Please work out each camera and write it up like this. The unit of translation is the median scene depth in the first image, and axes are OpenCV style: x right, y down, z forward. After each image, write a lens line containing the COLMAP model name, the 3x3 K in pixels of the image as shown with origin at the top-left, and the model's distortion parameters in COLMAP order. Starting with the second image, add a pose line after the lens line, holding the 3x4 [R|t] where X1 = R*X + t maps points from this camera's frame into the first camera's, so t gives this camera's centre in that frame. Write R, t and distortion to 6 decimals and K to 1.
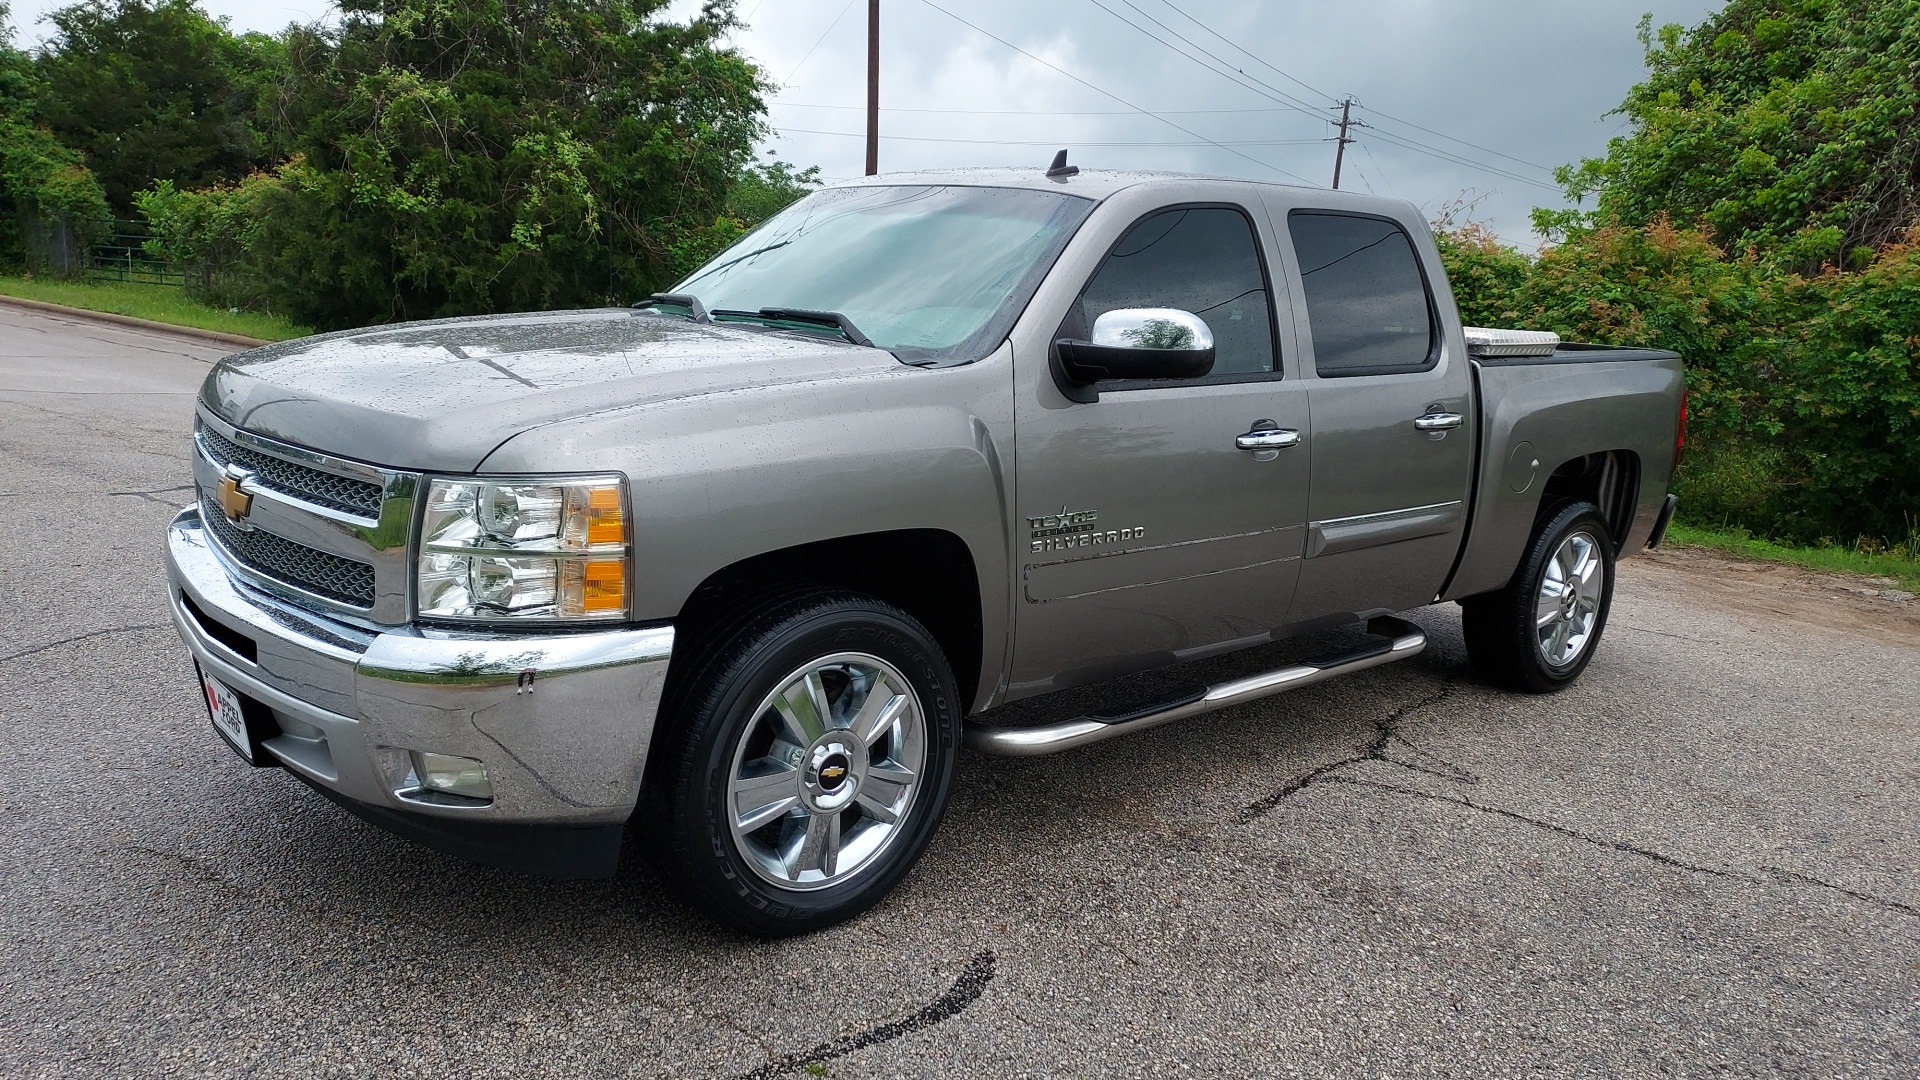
lens RADIAL K [[1355.6, 0, 970.6], [0, 1355.6, 546.8], [0, 0, 1]] dist [0.041669, -0.017331]
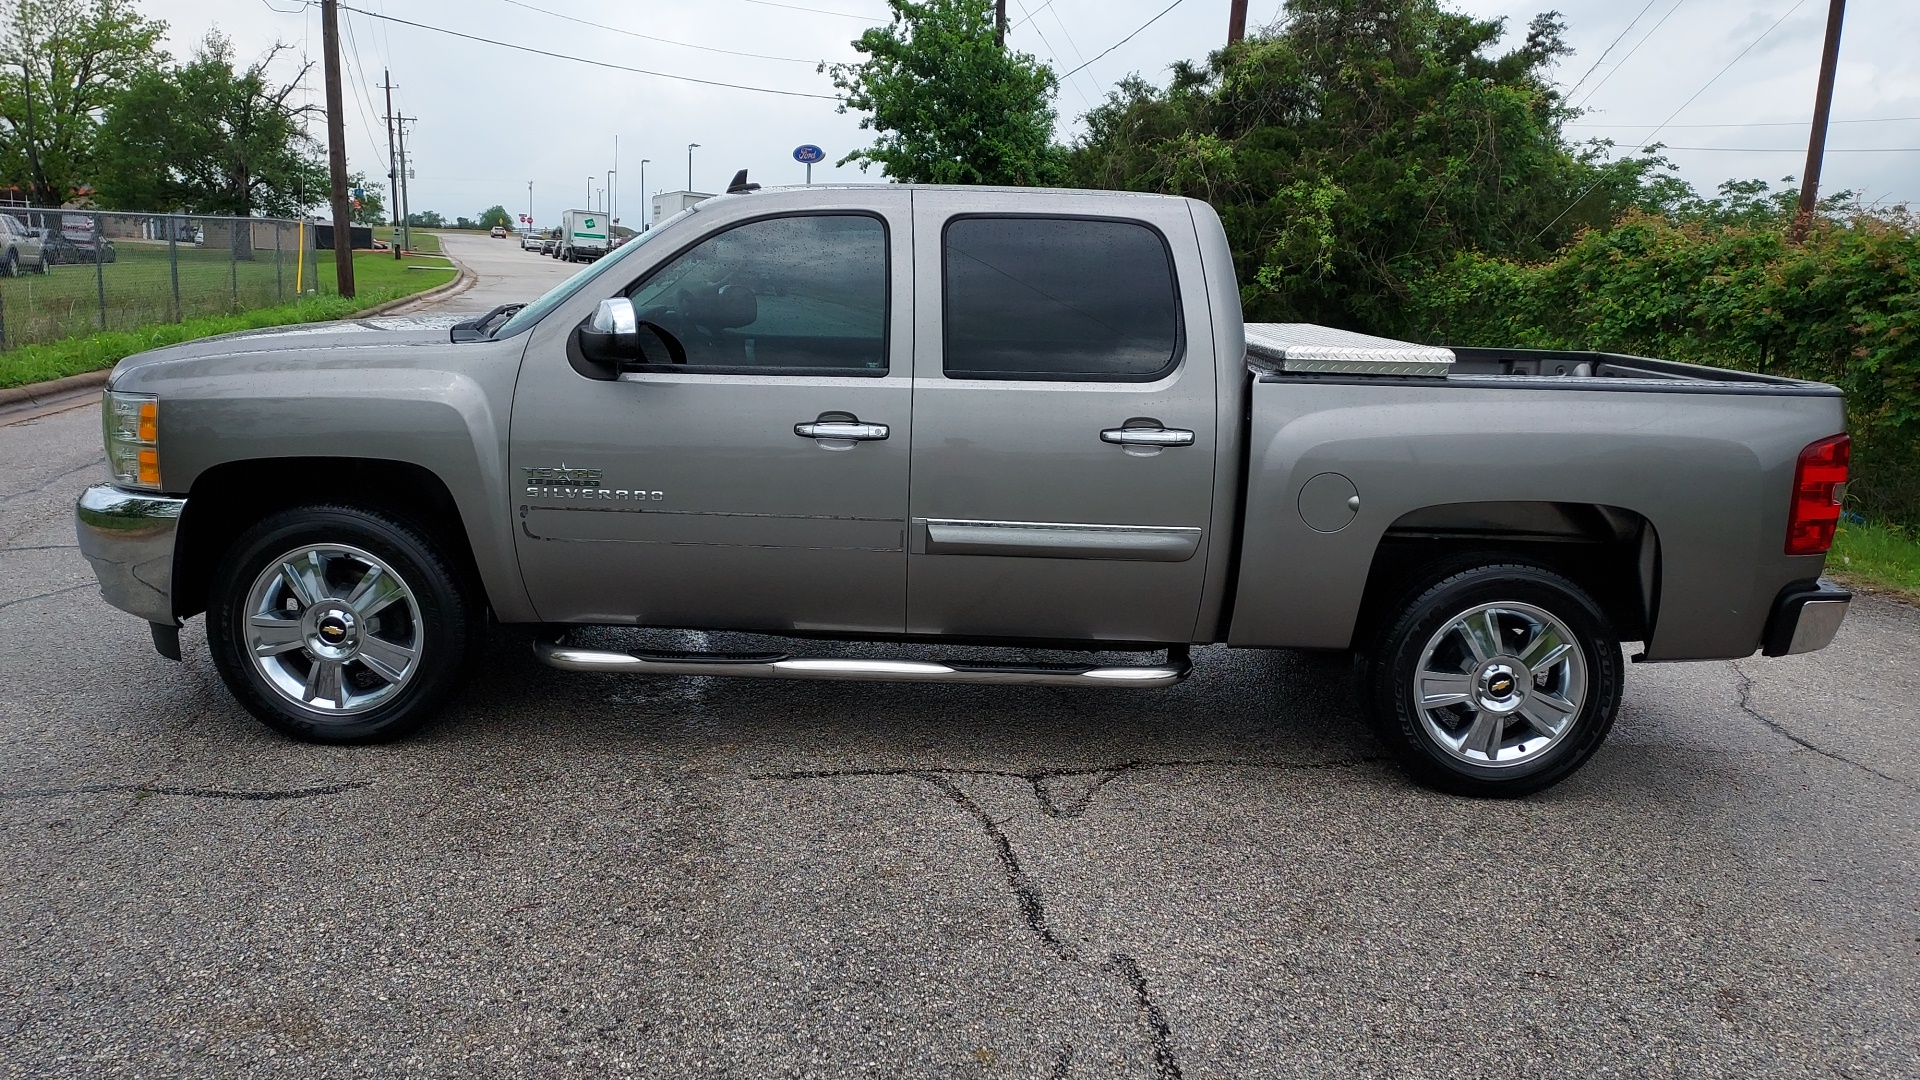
lens RADIAL K [[1355.6, 0, 976.1], [0, 1355.6, 535.7], [0, 0, 1]] dist [0.041669, -0.017331]
pose [[0.750293, 0.104695, -0.652763, 0.216618], [-0.132520, 0.991158, 0.006649, -0.004089], [0.647687, 0.081515, 0.757533, 0.060975]]
